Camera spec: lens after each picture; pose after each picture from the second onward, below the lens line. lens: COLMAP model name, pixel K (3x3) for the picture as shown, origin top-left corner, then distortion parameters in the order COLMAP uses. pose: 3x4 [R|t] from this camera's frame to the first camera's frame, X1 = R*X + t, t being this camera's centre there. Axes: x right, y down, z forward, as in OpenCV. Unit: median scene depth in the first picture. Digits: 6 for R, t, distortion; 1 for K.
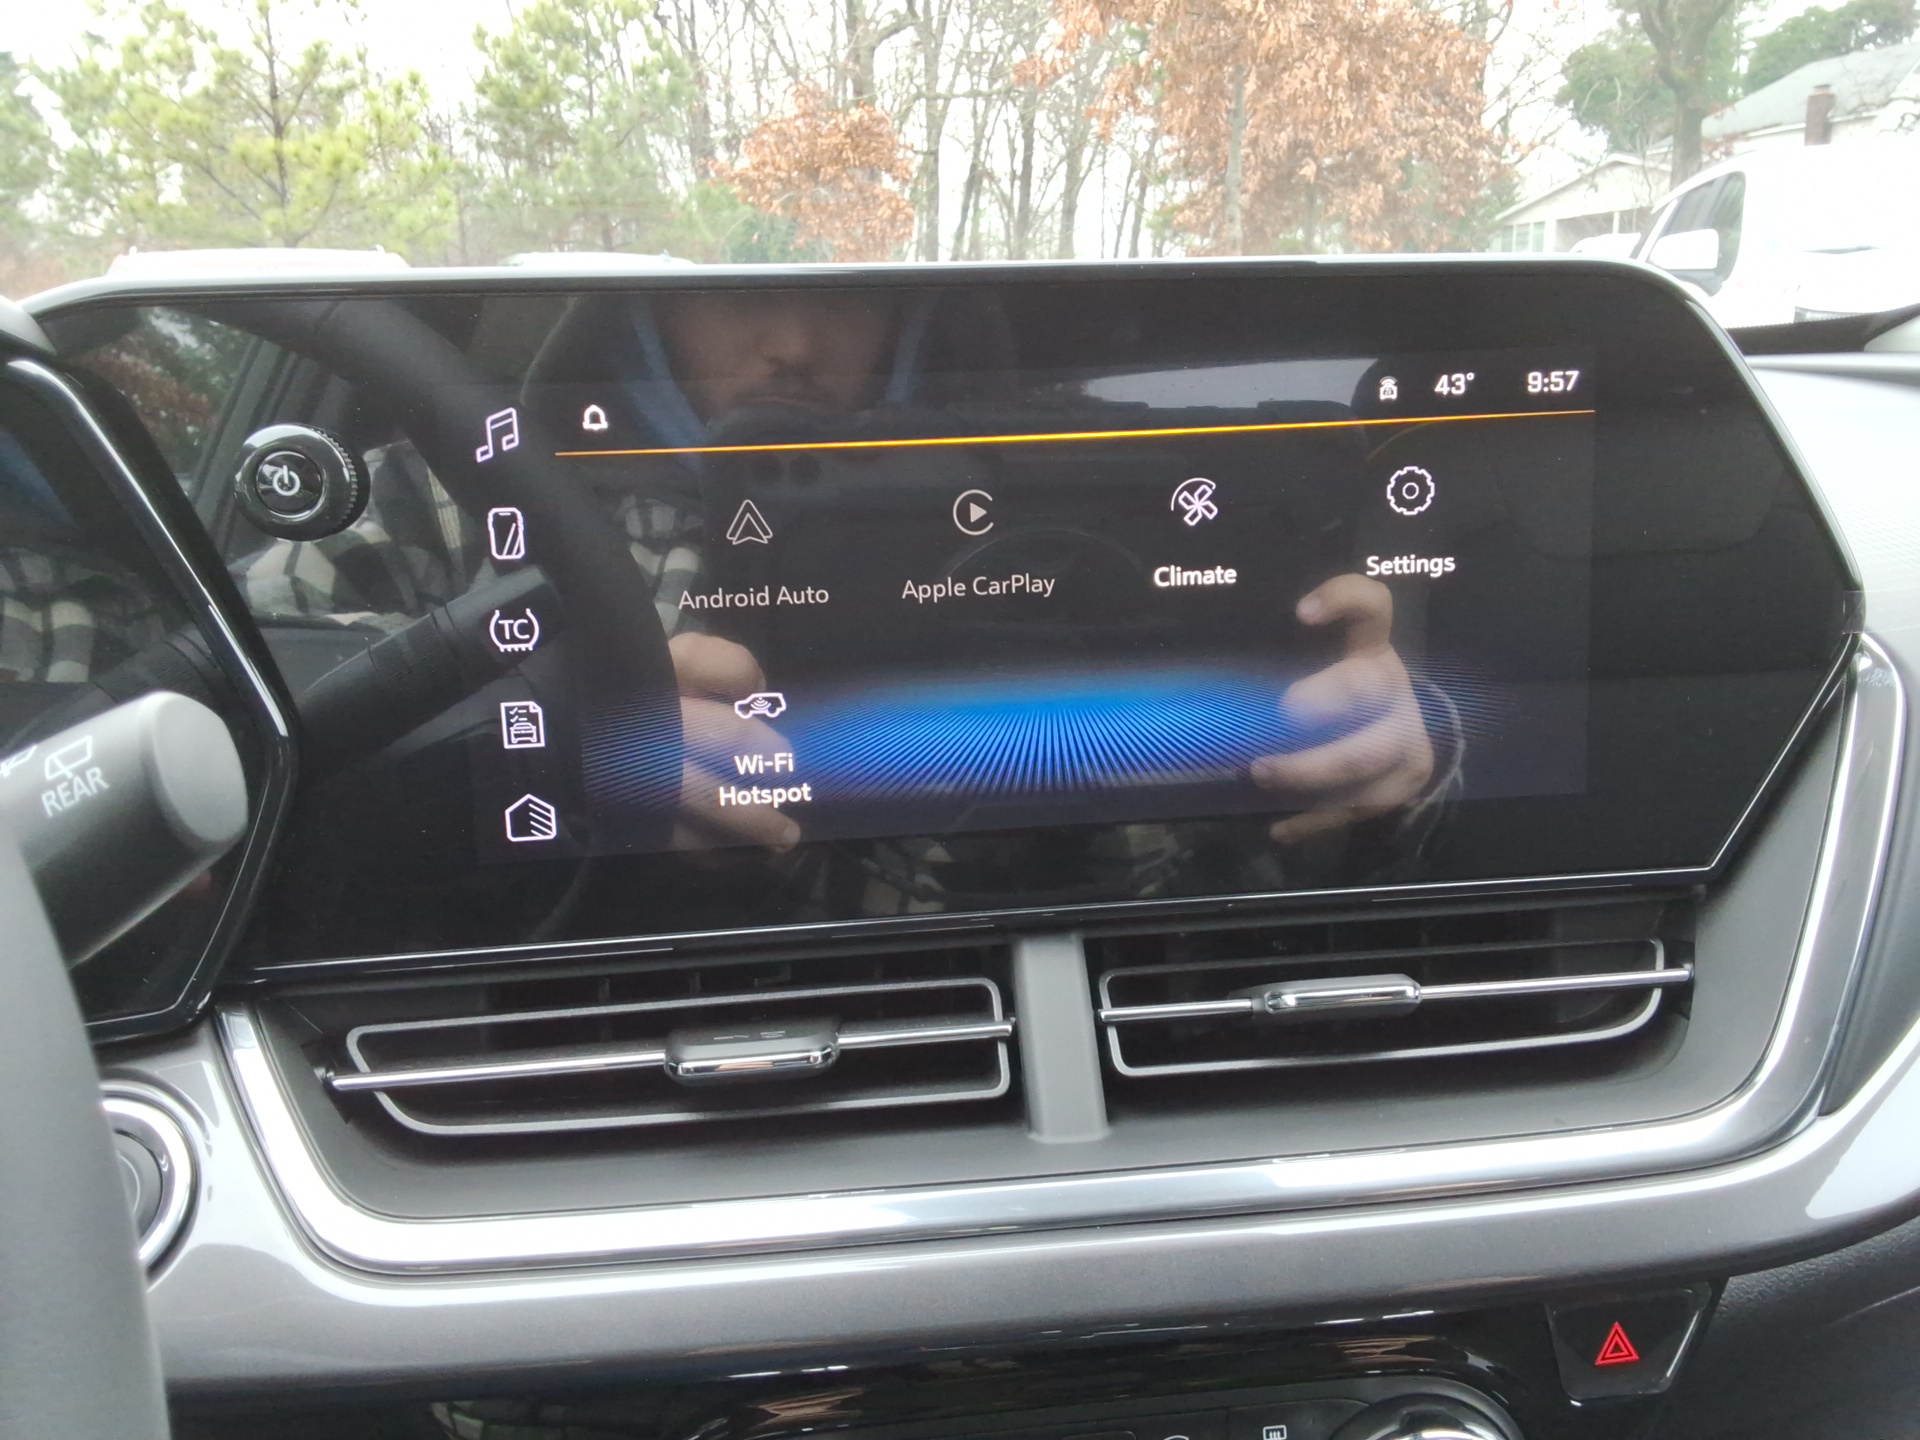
lens RADIAL K [[1531.6, 0, 973.5], [0, 1531.6, 700.4], [0, 0, 1]] dist [0.135924, -0.204545]
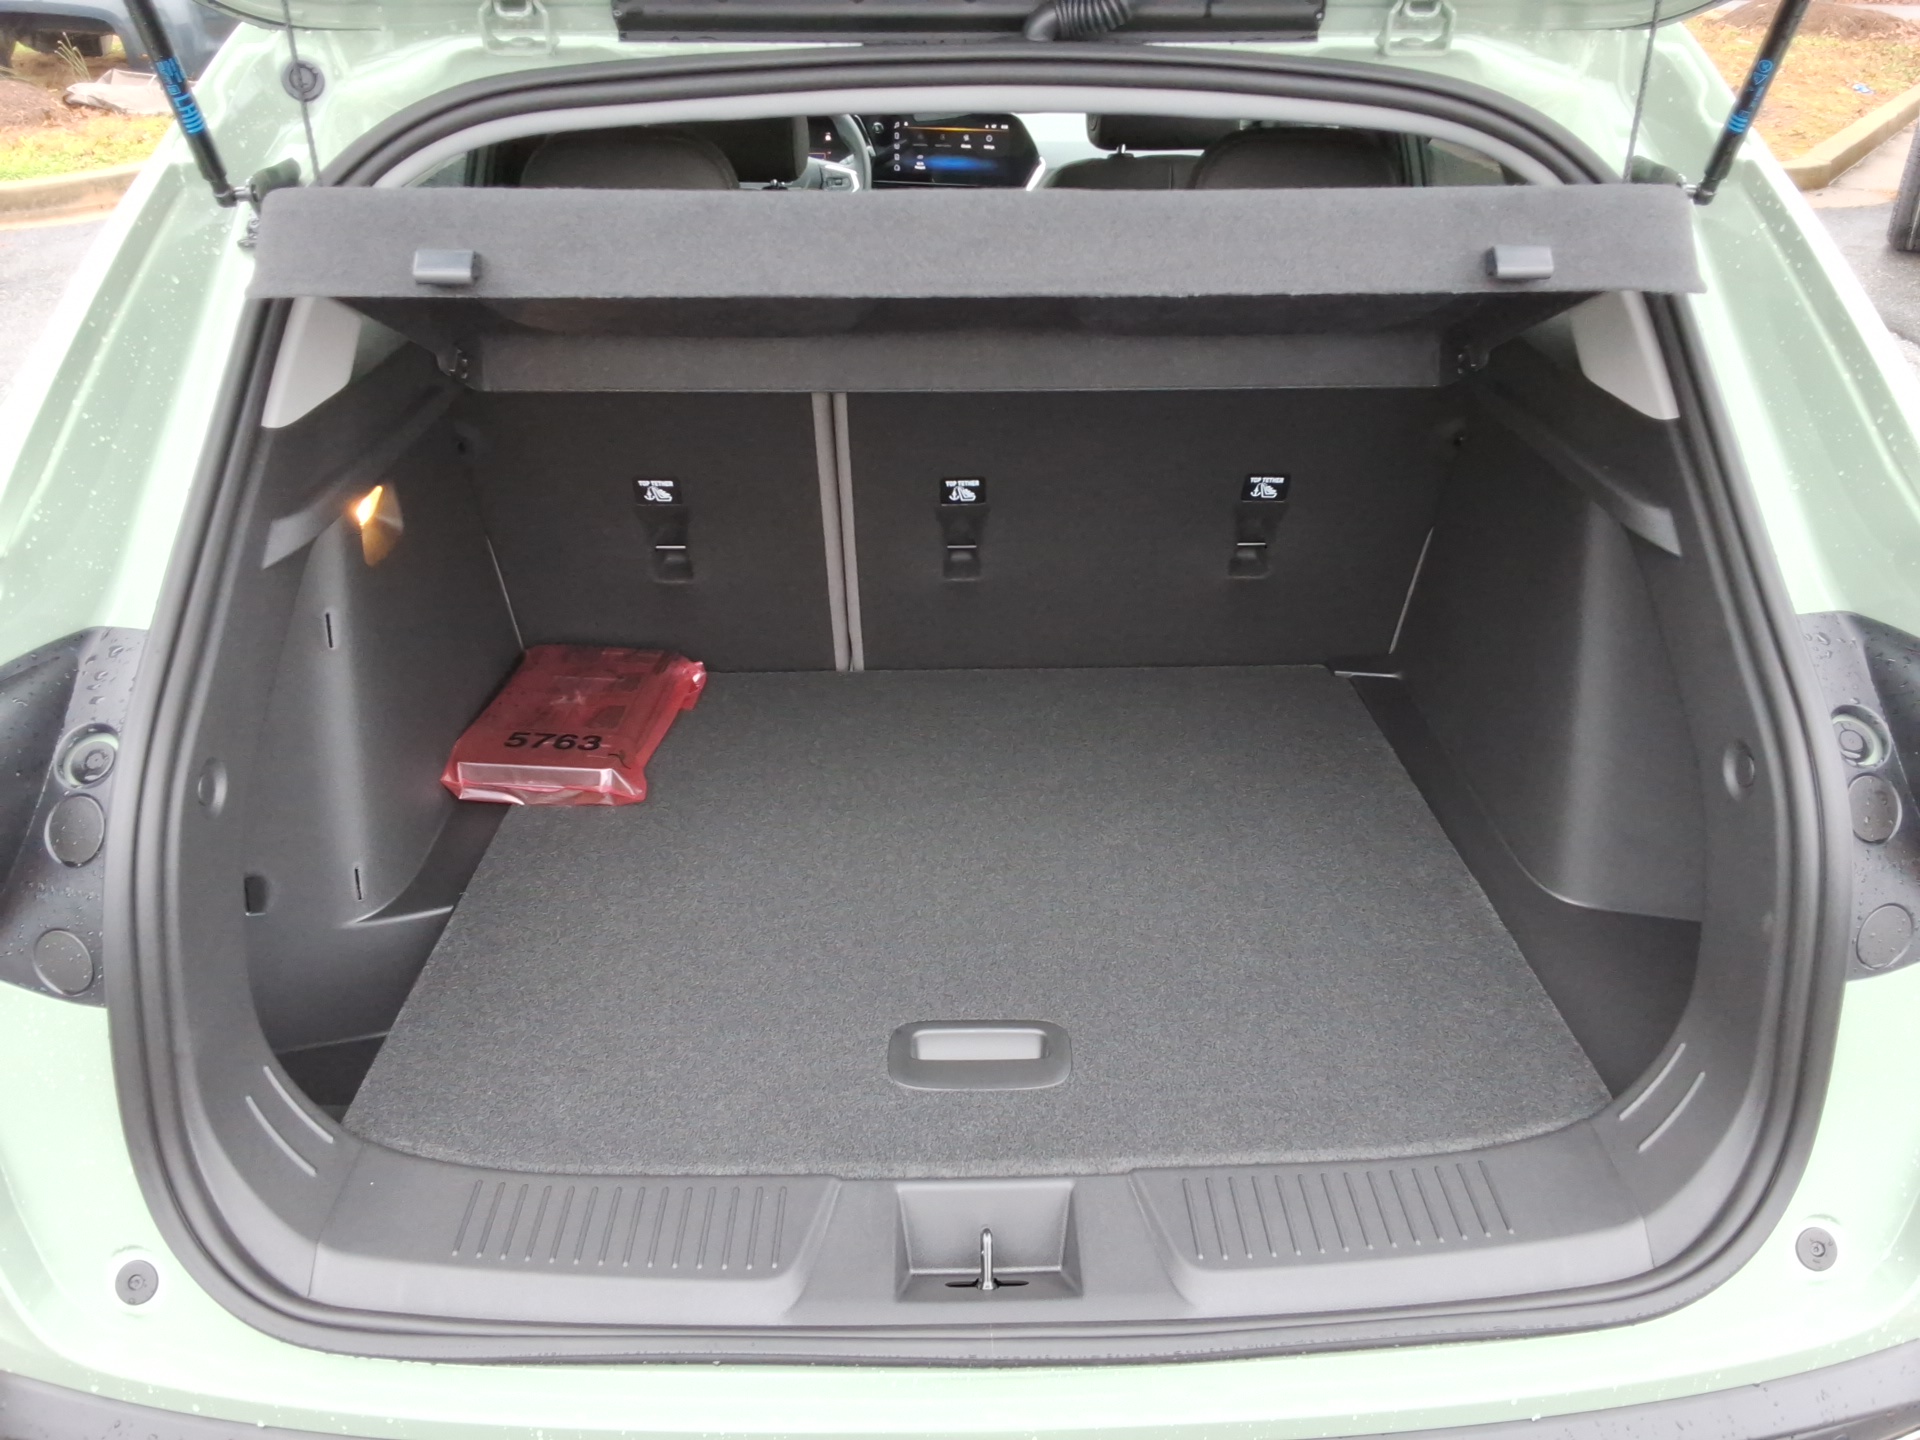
lens RADIAL K [[1545.5, 0, 981.7], [0, 1545.5, 686.2], [0, 0, 1]] dist [0.003958, 0.003462]
pose [[0.941604, 0.177031, -0.286430, 0.104150], [-0.098758, 0.958425, 0.267709, 0.015974], [0.321914, -0.223788, 0.919940, -0.247352]]
